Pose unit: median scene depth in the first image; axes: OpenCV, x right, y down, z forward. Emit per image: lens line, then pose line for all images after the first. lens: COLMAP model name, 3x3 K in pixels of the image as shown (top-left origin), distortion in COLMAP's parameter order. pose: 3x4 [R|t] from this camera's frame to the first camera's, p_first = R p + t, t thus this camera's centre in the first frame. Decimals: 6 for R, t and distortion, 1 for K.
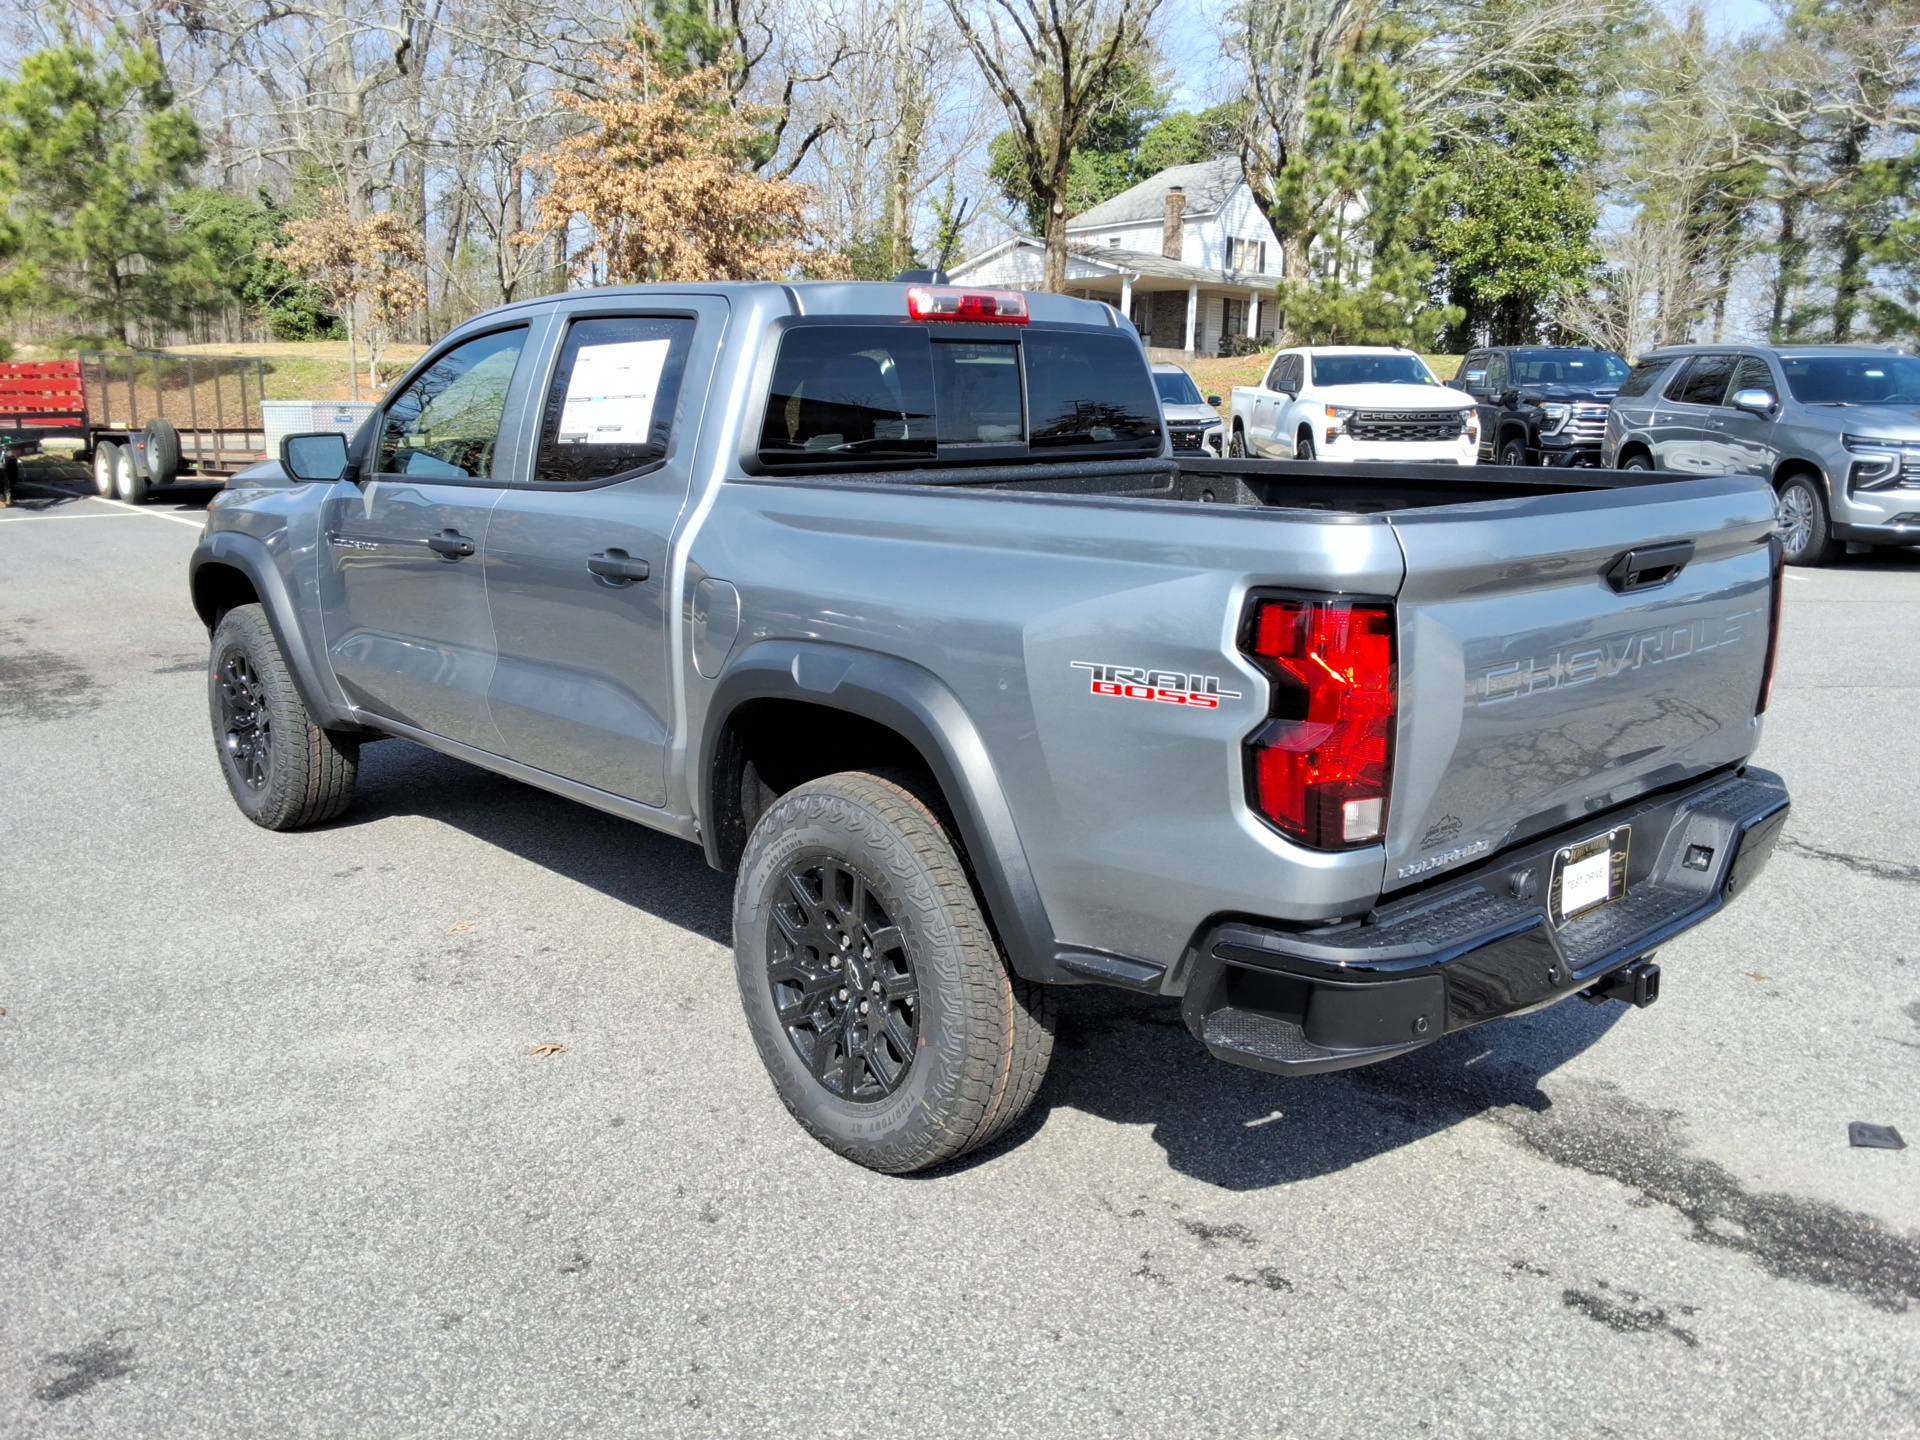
lens RADIAL K [[1545.1, 0, 973.0], [0, 1545.1, 704.2], [0, 0, 1]] dist [0.102801, -0.156403]
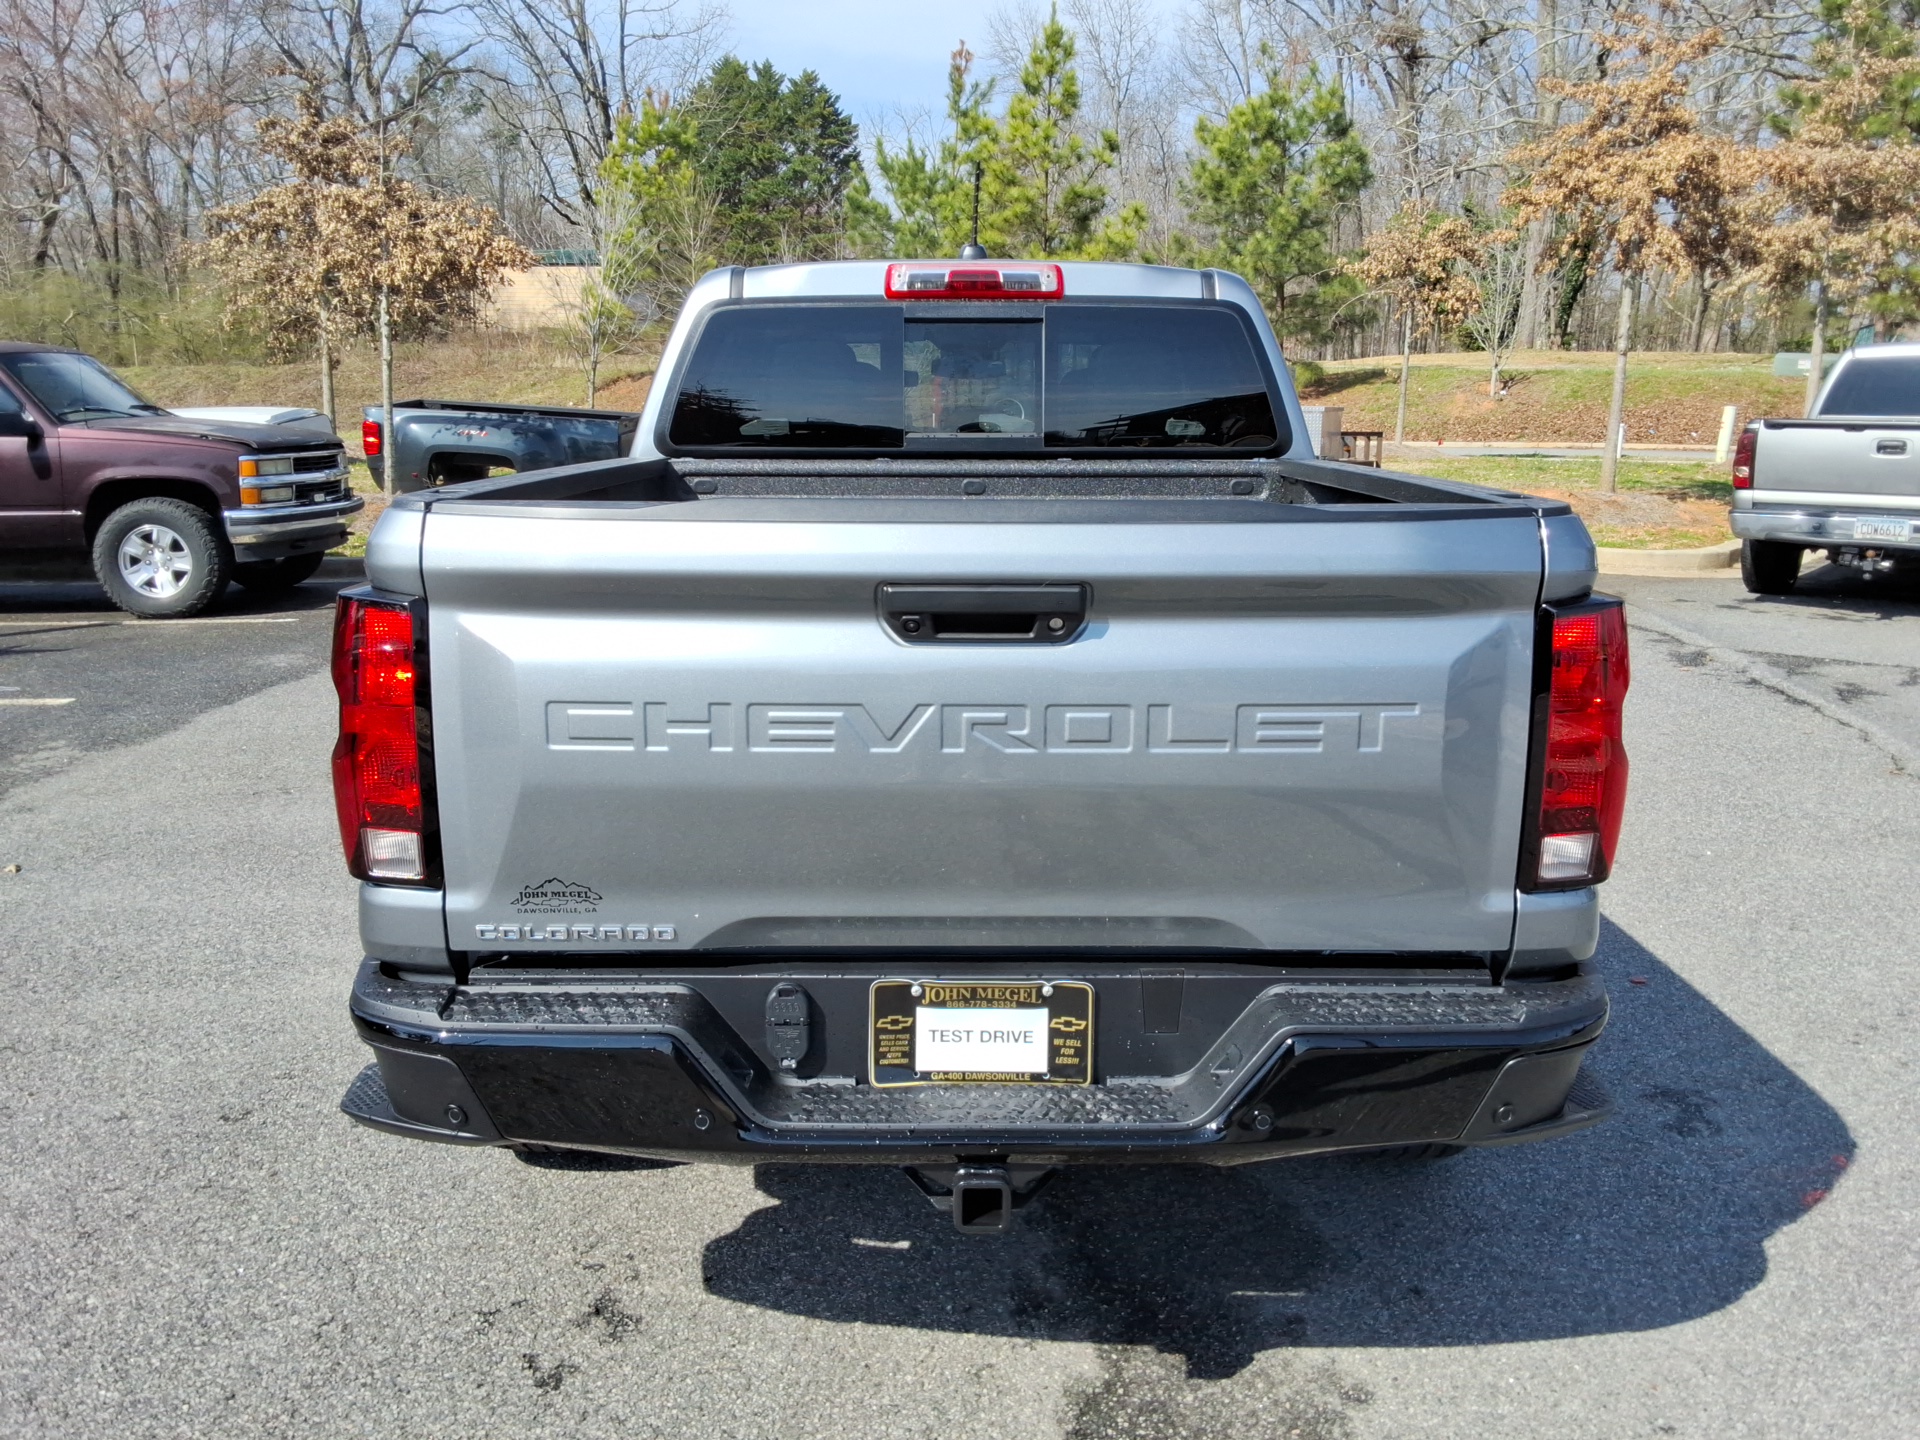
lens RADIAL K [[1545.1, 0, 973.2], [0, 1545.1, 704.4], [0, 0, 1]] dist [0.102801, -0.156403]
pose [[0.739316, 0.134324, -0.659825, 0.167492], [-0.138025, 0.989325, 0.046749, -0.014607], [0.659061, 0.056511, 0.749964, 0.089195]]
